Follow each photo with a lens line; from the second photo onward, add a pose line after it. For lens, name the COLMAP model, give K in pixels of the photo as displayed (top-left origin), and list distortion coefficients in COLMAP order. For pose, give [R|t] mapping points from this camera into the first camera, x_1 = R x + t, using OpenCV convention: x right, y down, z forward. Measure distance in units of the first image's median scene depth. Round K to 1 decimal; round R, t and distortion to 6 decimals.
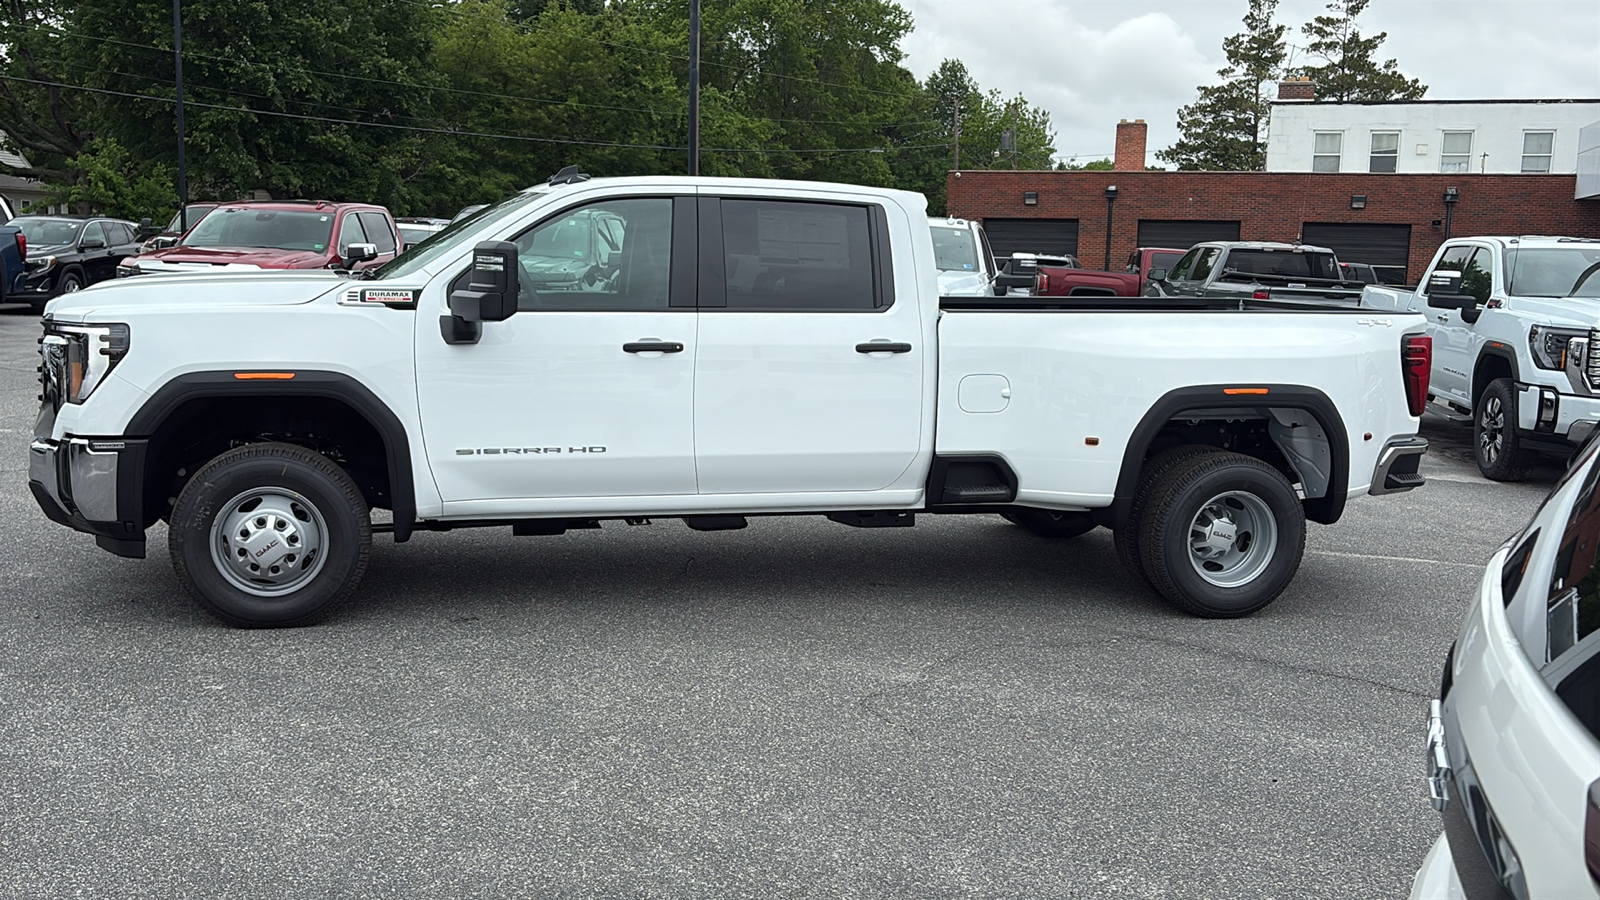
lens RADIAL K [[1465.8, 0, 800.0], [0, 1465.8, 450.0], [0, 0, 1]] dist [0.081975, -0.147479]
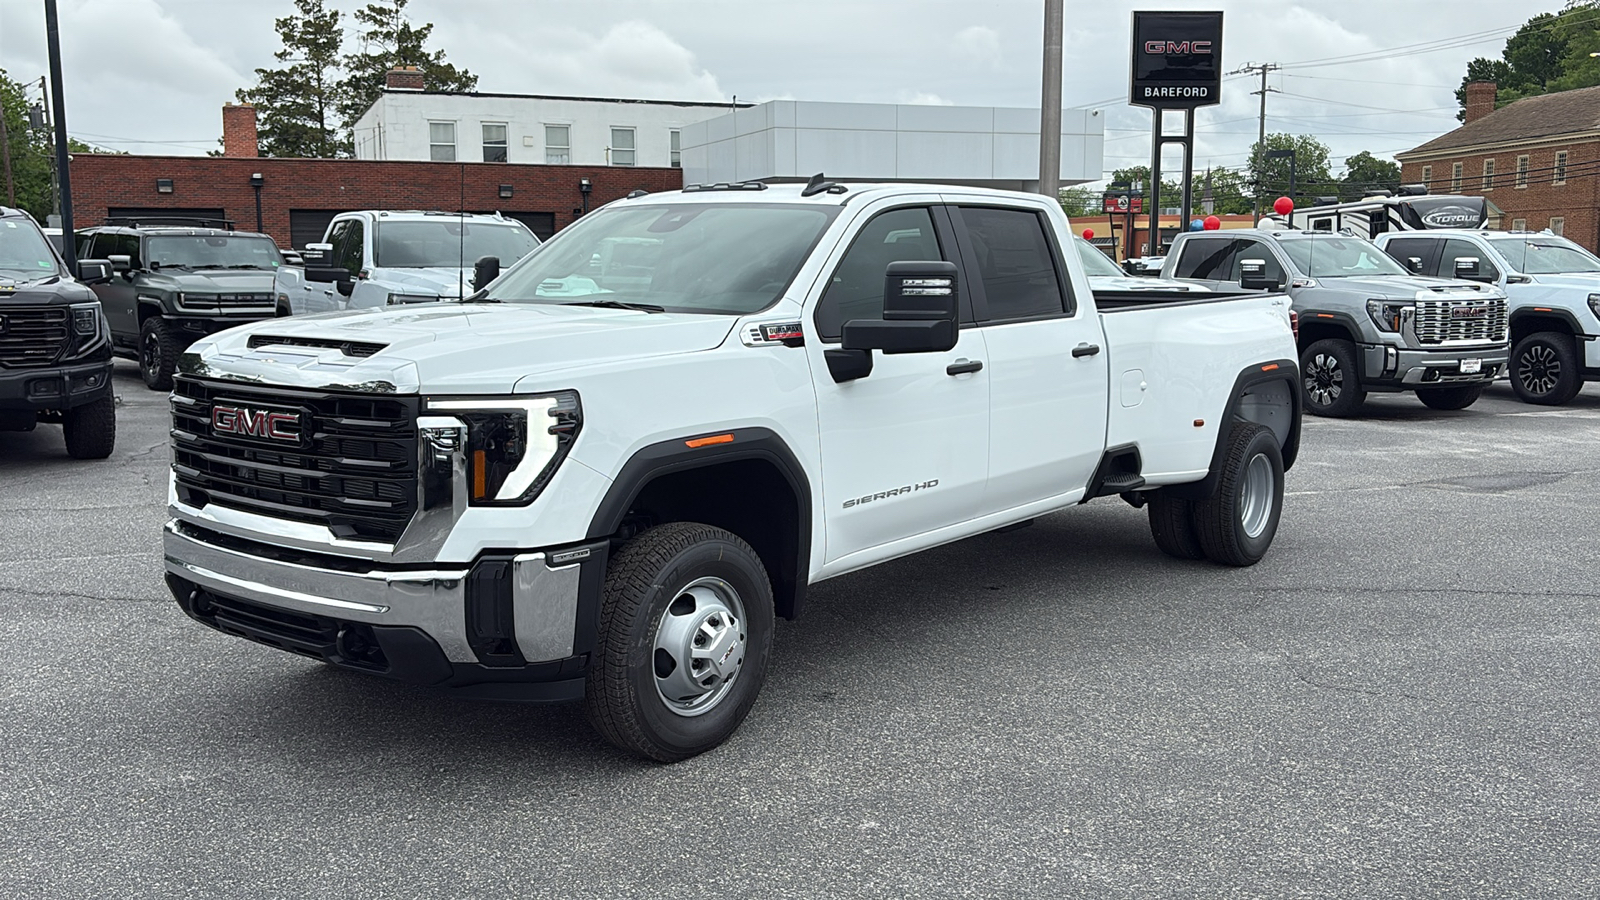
lens RADIAL K [[1468.9, 0, 789.8], [0, 1468.9, 452.8], [0, 0, 1]] dist [0.138571, -0.395940]
pose [[0.791619, -0.111652, 0.600727, -0.686776], [0.105236, 0.993385, 0.045956, -0.064358], [-0.601884, 0.026839, 0.798132, 0.287630]]
